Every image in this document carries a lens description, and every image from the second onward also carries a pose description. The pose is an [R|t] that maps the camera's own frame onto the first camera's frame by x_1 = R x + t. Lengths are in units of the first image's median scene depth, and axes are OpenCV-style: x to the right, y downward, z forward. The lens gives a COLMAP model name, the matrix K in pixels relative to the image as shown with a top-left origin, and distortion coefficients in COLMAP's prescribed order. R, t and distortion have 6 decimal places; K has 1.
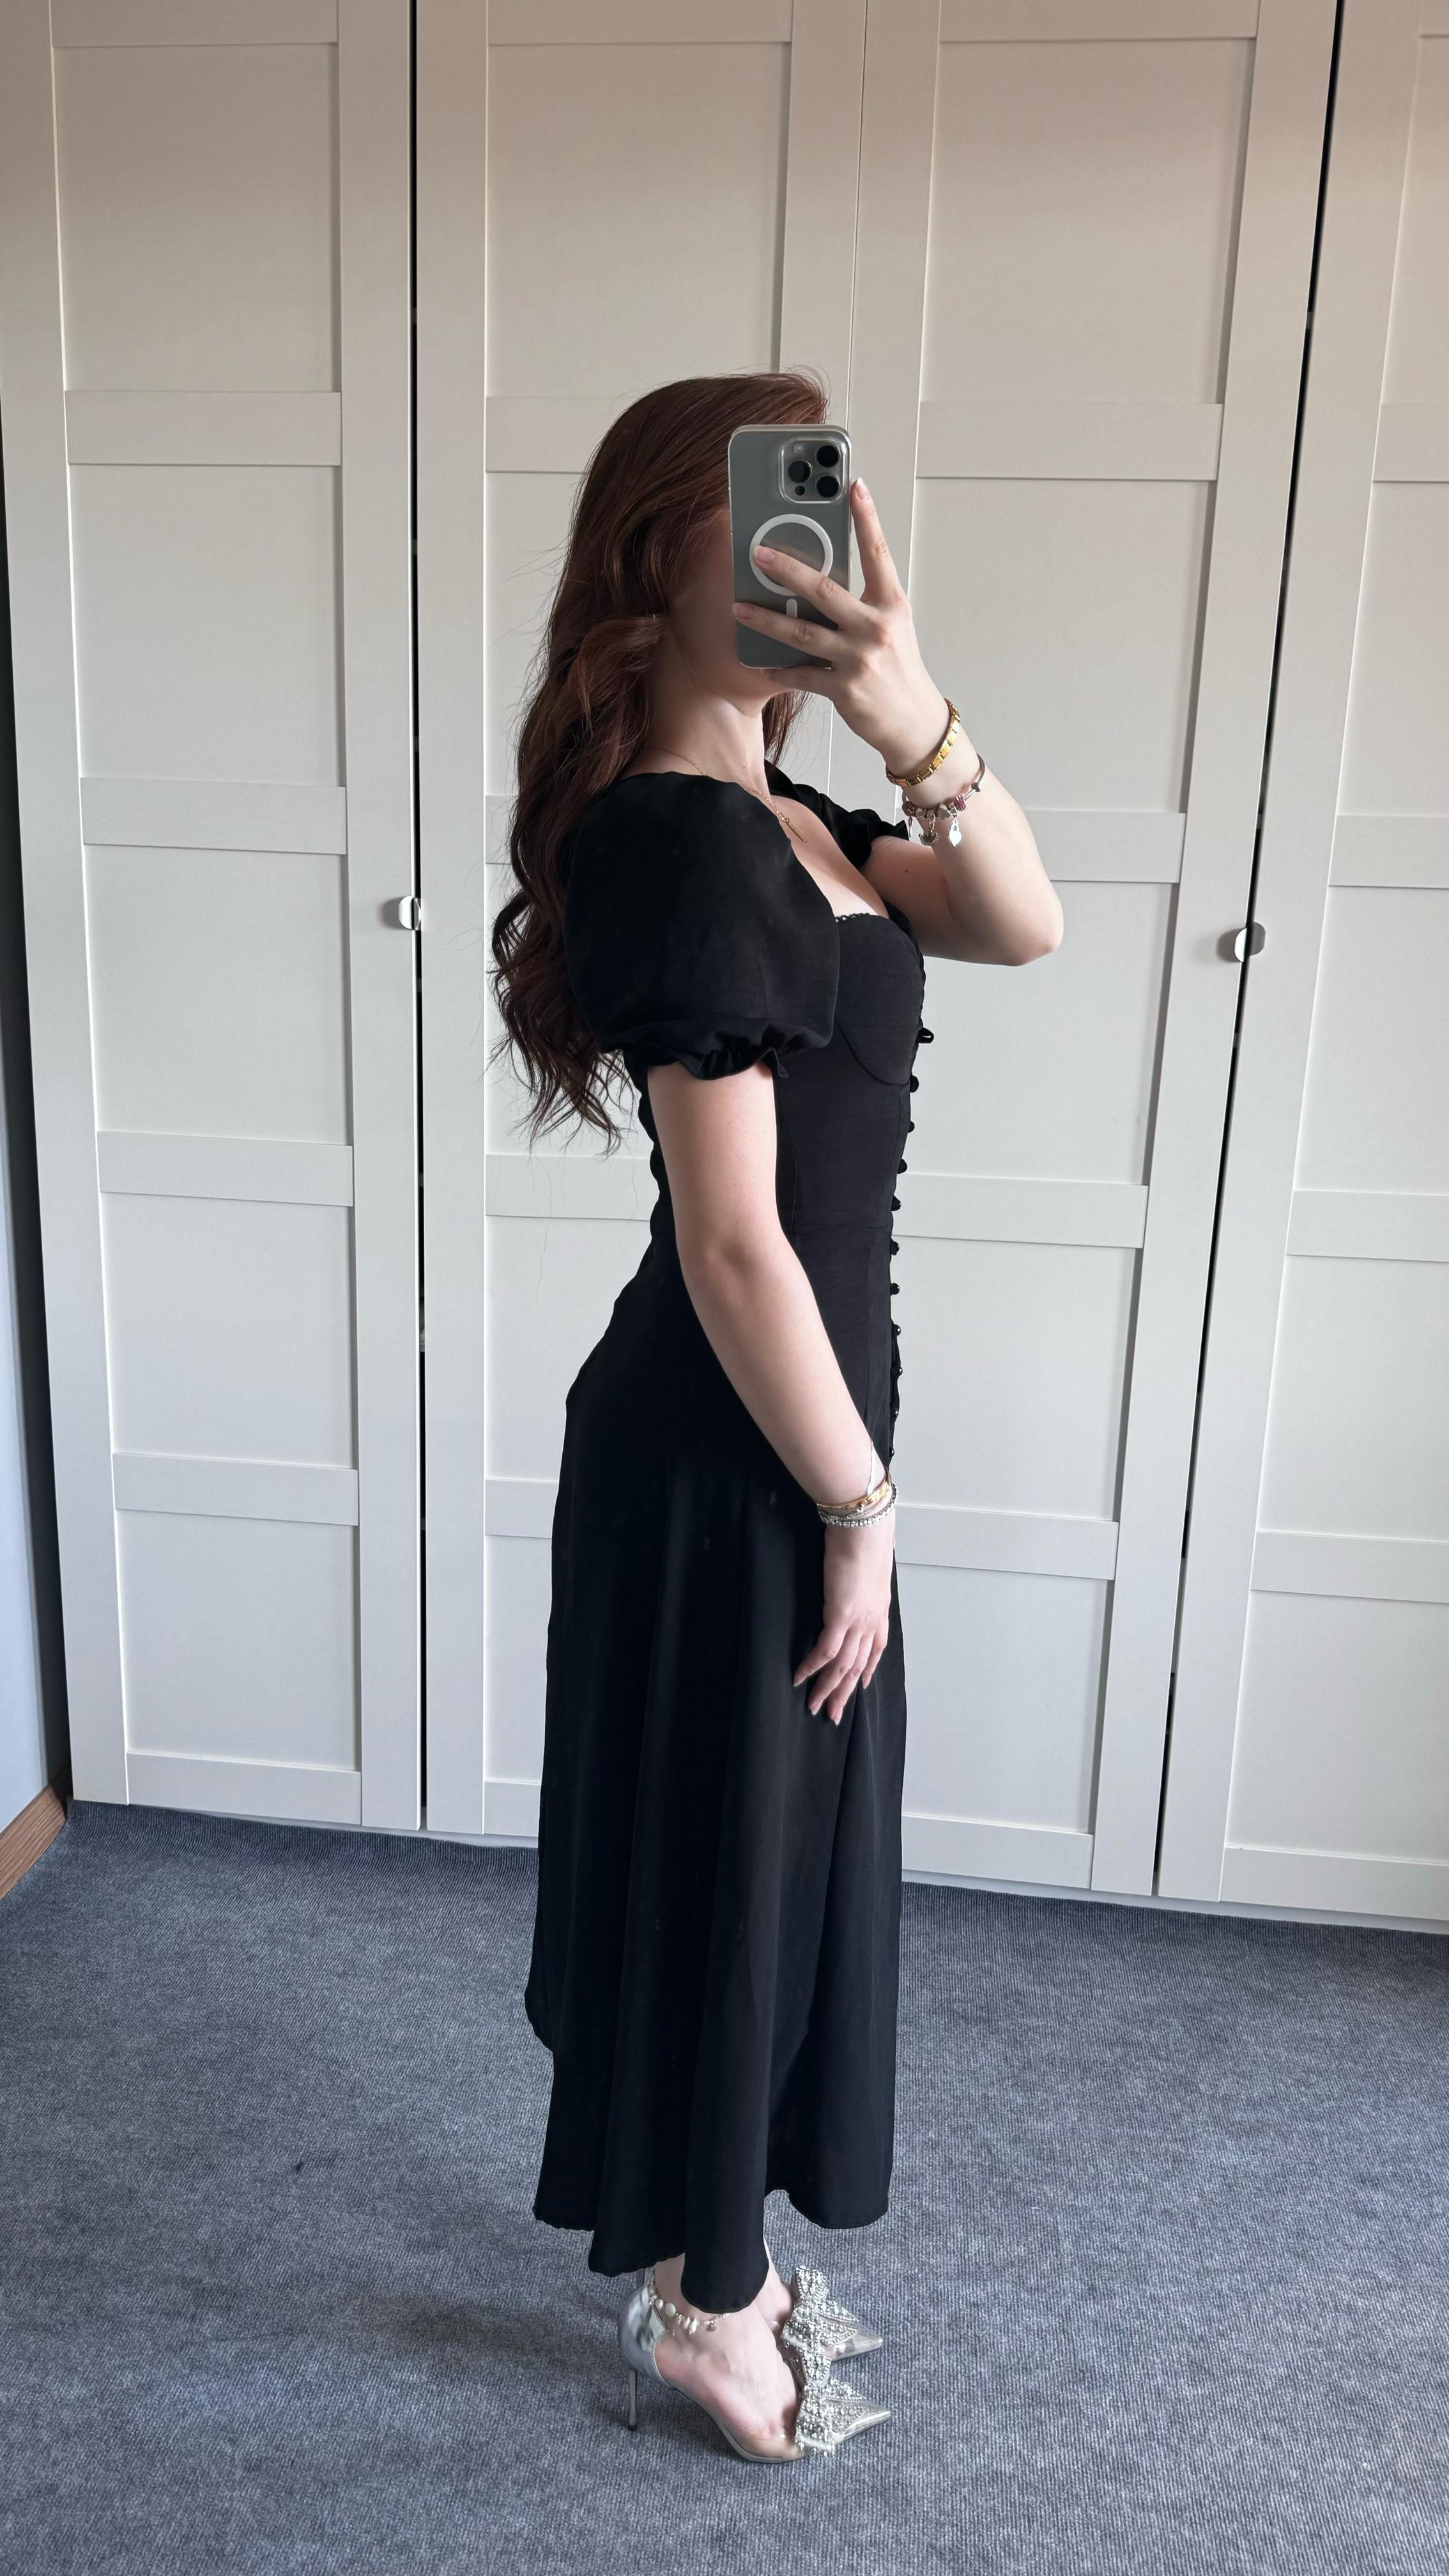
lens RADIAL K [[1961.5, 0, 717.6], [0, 1961.5, 1314.3], [0, 0, 1]] dist [0.016540, -0.016109]
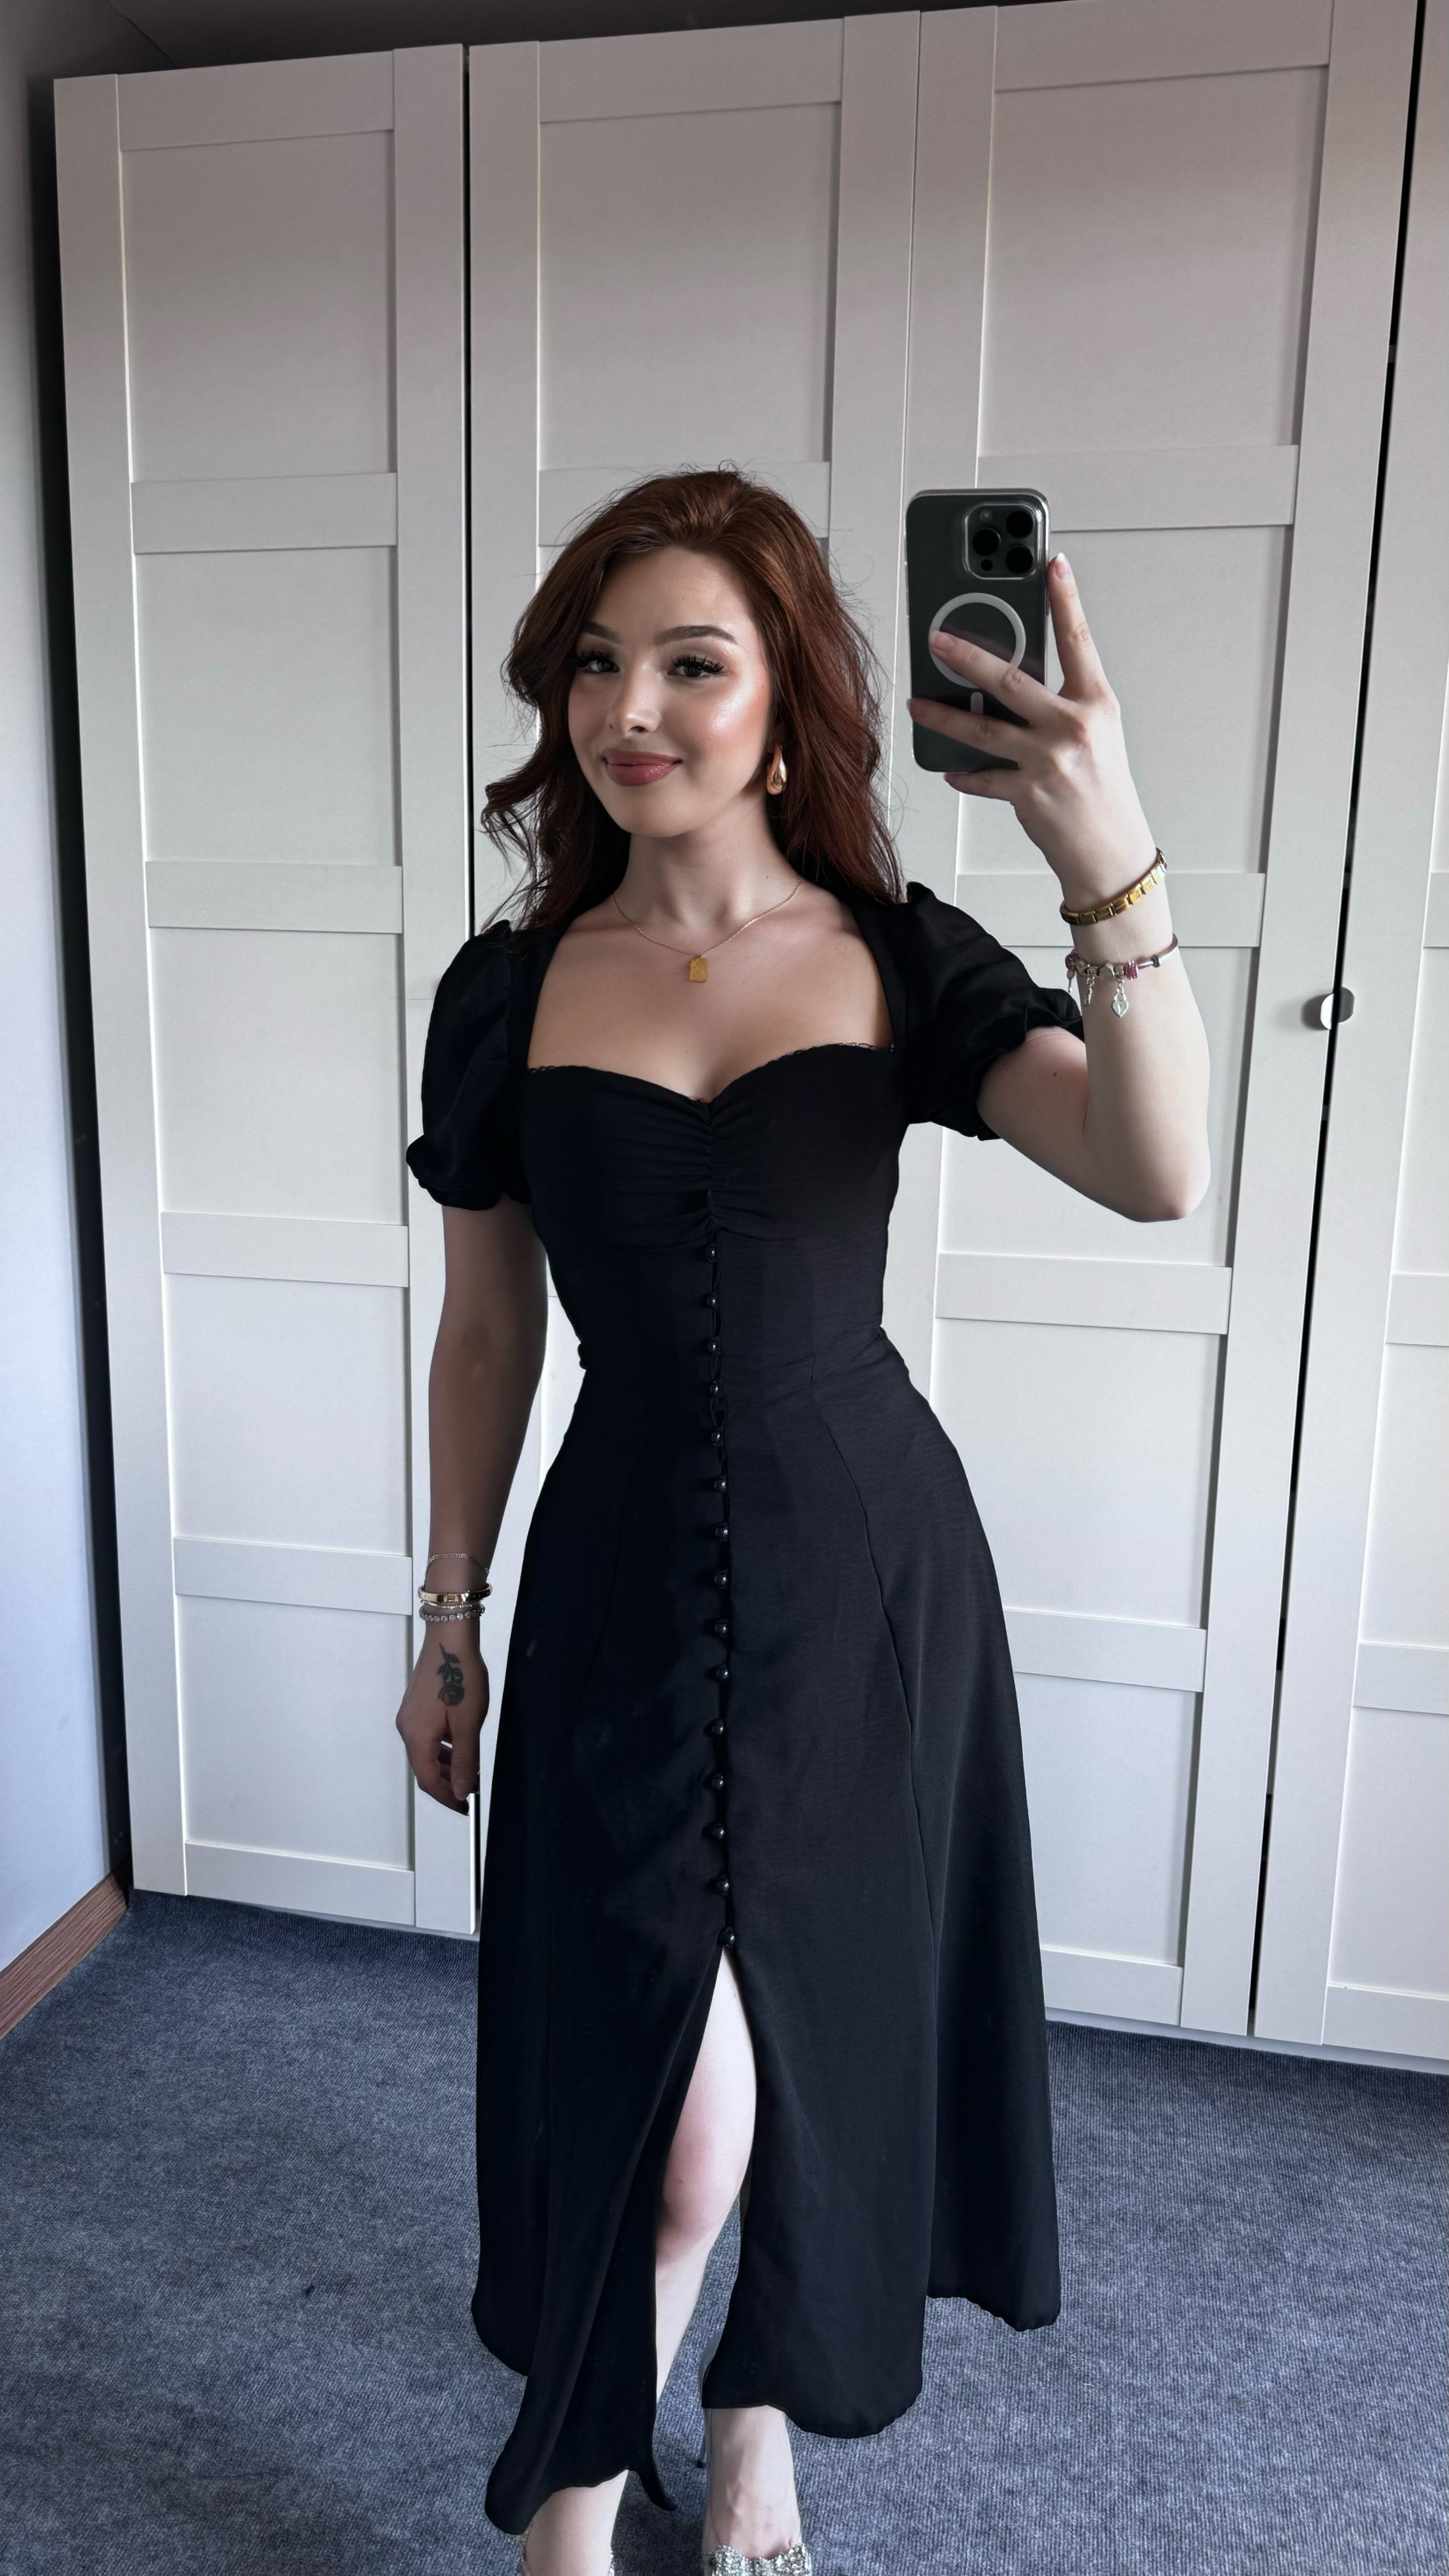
lens RADIAL K [[1961.5, 0, 693.2], [0, 1961.5, 1314.3], [0, 0, 1]] dist [0.016540, -0.016109]
pose [[0.994343, 0.004787, -0.106113, 0.066313], [-0.009234, 0.999098, -0.041452, -0.002974], [0.105819, 0.042197, 0.993490, 0.044469]]
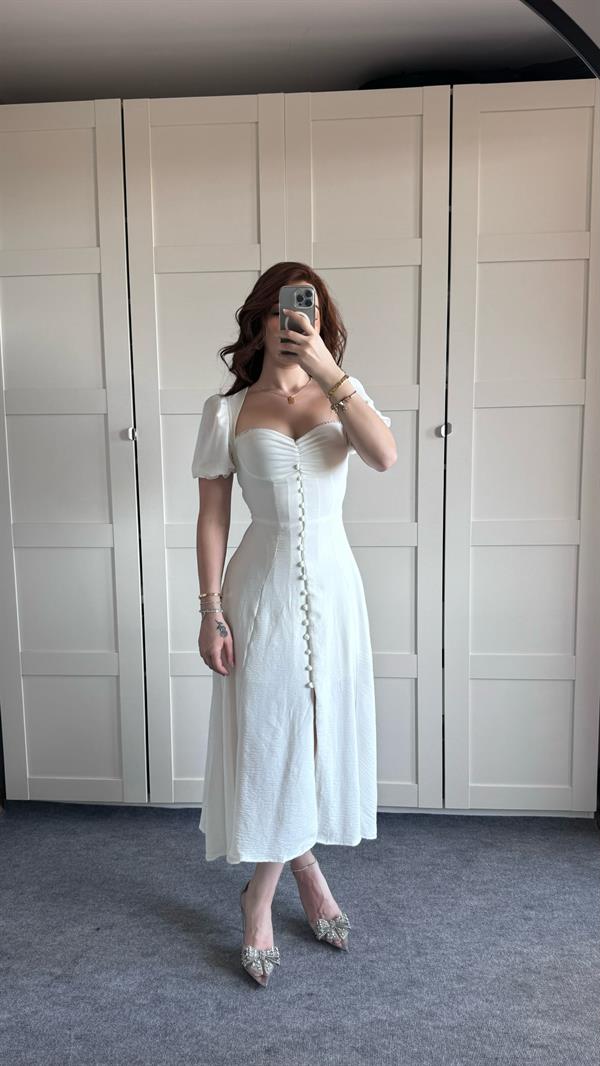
lens RADIAL K [[811.7, 0, 306.0], [0, 811.7, 532.6], [0, 0, 1]] dist [0.016540, -0.016109]
pose [[0.998097, -0.050412, 0.035517, 0.032419], [0.054443, 0.990843, -0.123560, 0.074983], [-0.028963, 0.125259, 0.991701, -0.072213]]
